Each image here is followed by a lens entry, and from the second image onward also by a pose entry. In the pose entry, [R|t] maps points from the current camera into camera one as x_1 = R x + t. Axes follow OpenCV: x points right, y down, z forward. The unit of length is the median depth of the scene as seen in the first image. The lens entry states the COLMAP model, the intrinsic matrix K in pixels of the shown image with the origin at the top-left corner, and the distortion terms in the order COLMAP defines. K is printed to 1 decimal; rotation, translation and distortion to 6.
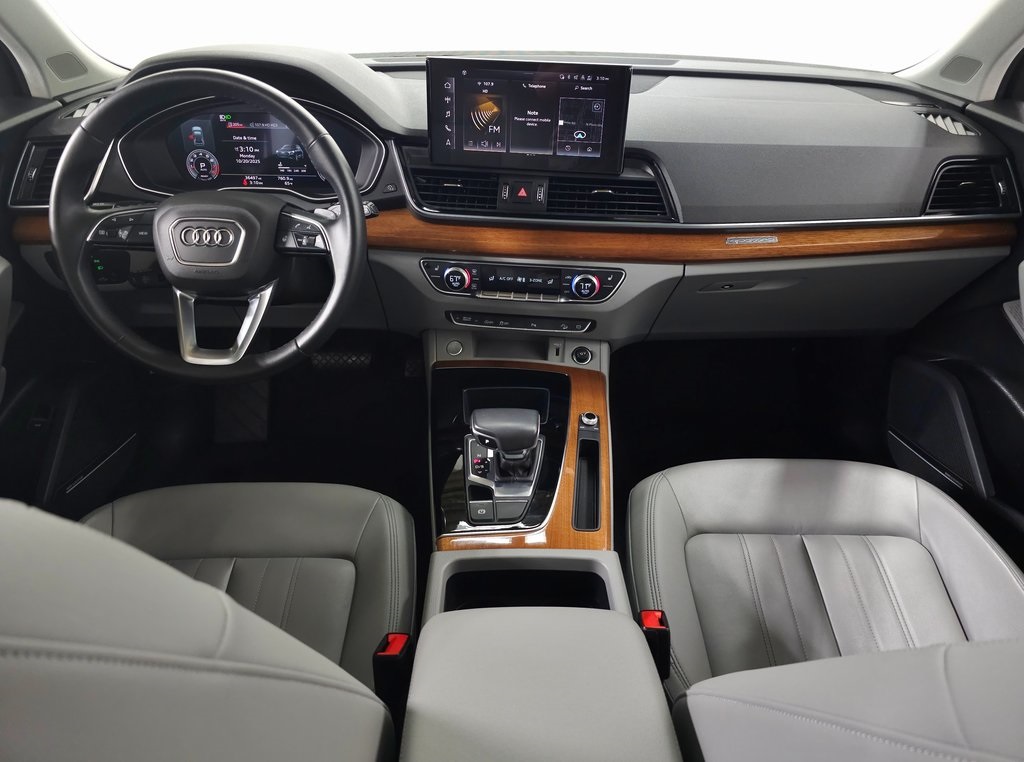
lens RADIAL K [[718.2, 0, 512.0], [0, 718.2, 381.0], [0, 0, 1]] dist [0.048320, -0.049526]
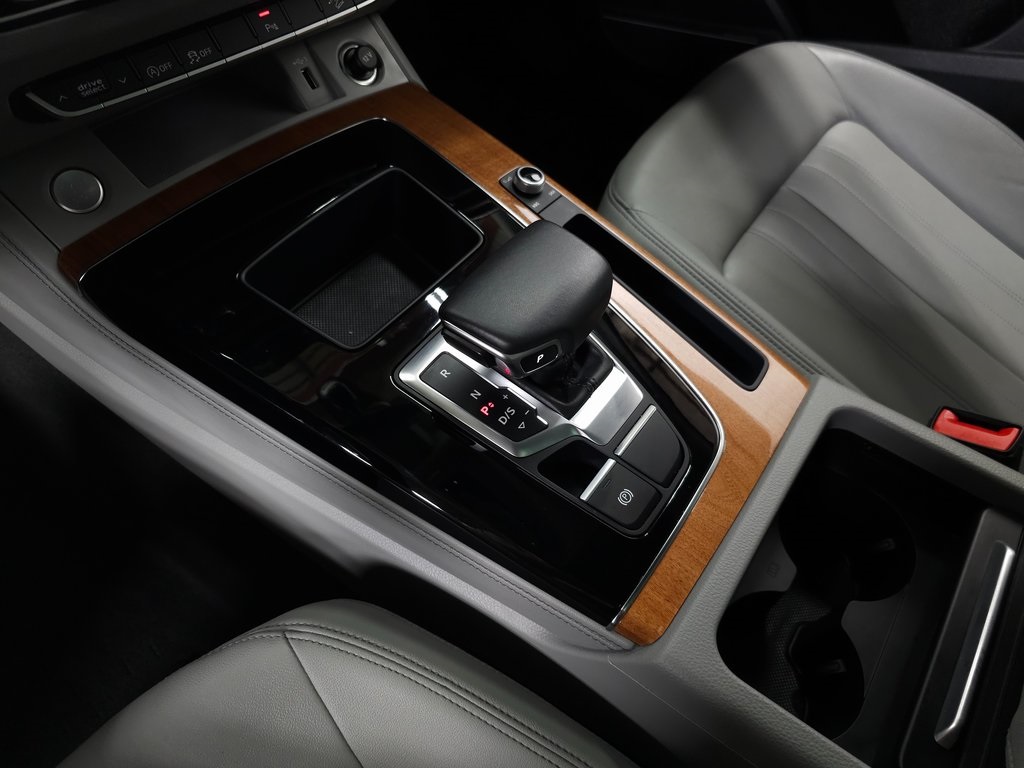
lens RADIAL K [[703.6, 0, 512.1], [0, 703.6, 380.4], [0, 0, 1]] dist [-0.000022, -0.003733]
pose [[0.585786, -0.631267, 0.508288, -0.210152], [0.344996, 0.761719, 0.548417, -0.100567], [-0.733370, -0.145898, 0.663989, 0.669213]]
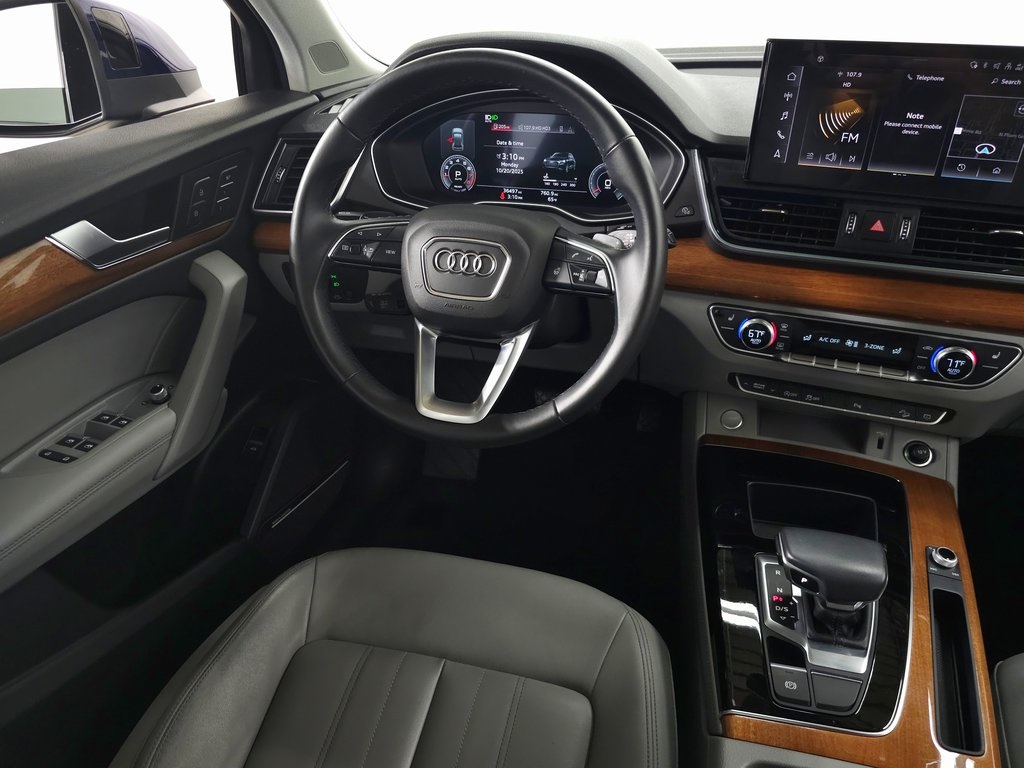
lens RADIAL K [[709.6, 0, 512.0], [0, 709.6, 384.0], [0, 0, 1]] dist [0.058424, -0.074883]
pose [[0.962844, 0.113413, -0.245090, -0.138117], [-0.118119, 0.992989, -0.004541, -0.058148], [0.242857, 0.033322, 0.969490, 0.220047]]
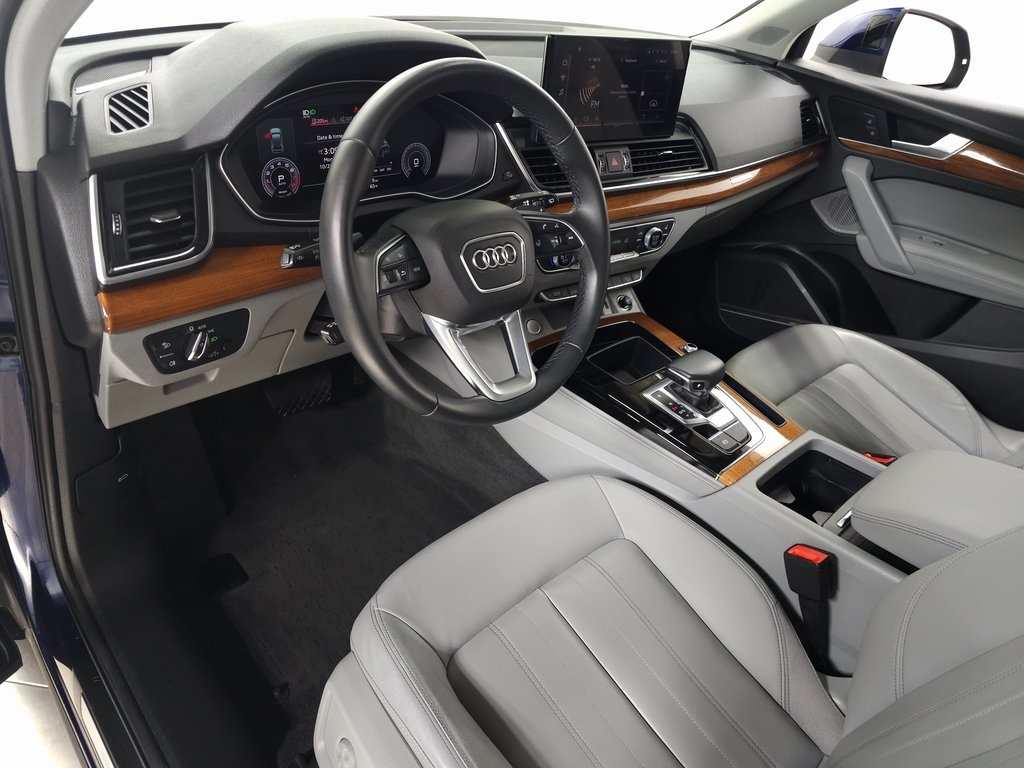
lens RADIAL K [[709.6, 0, 512.0], [0, 709.6, 384.0], [0, 0, 1]] dist [0.058424, -0.074883]
pose [[0.730662, -0.308748, 0.608940, -0.816126], [0.261033, 0.950474, 0.168703, -0.161418], [-0.630868, 0.035688, 0.775069, 0.277090]]
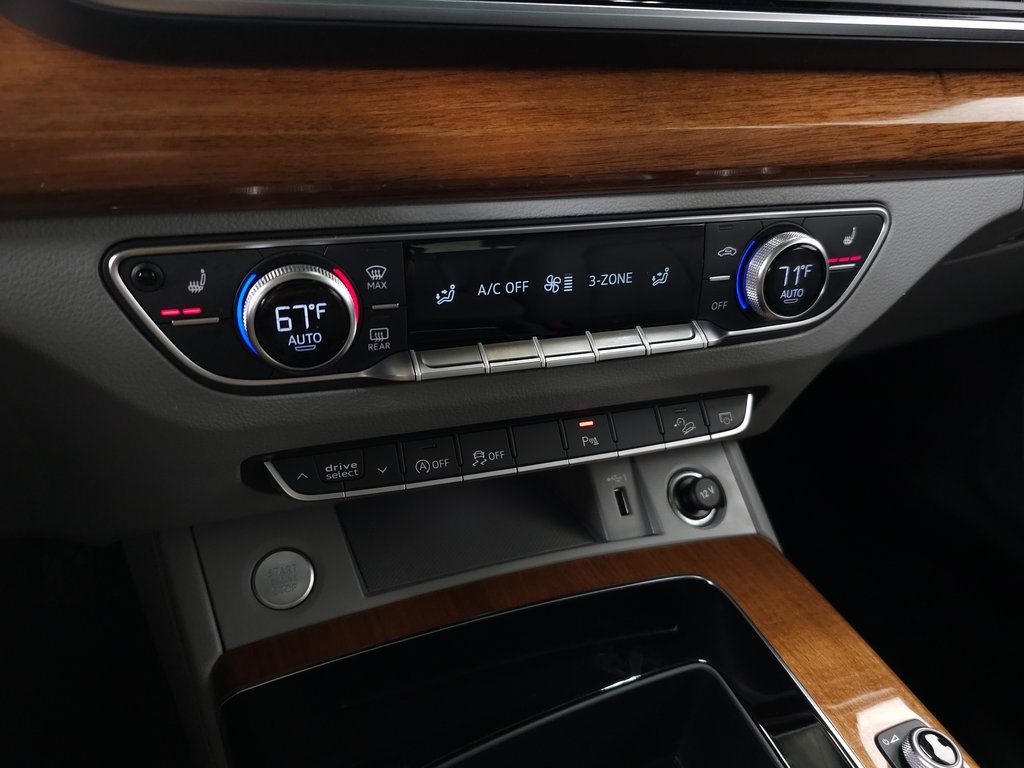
lens RADIAL K [[796.1, 0, 512.0], [0, 796.1, 384.0], [0, 0, 1]] dist [0.005822, -0.003915]
pose [[0.890892, -0.178165, 0.417815, -0.128684], [0.195837, 0.980636, 0.000587, -0.111778], [-0.409829, 0.081300, 0.908532, 0.766109]]
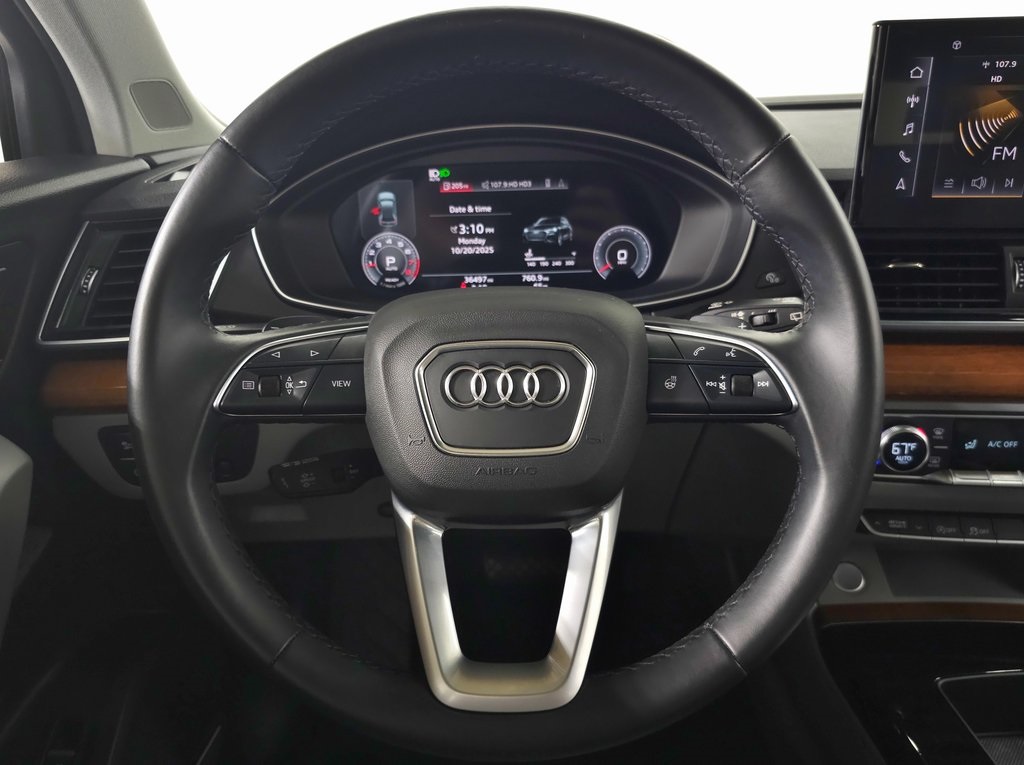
lens RADIAL K [[714.1, 0, 512.0], [0, 714.1, 382.5], [0, 0, 1]] dist [0.030015, -0.050977]
pose [[0.999116, -0.037849, -0.018297, -0.343534], [0.033684, 0.981152, -0.190279, -0.103868], [0.025154, 0.189494, 0.981560, 0.506659]]
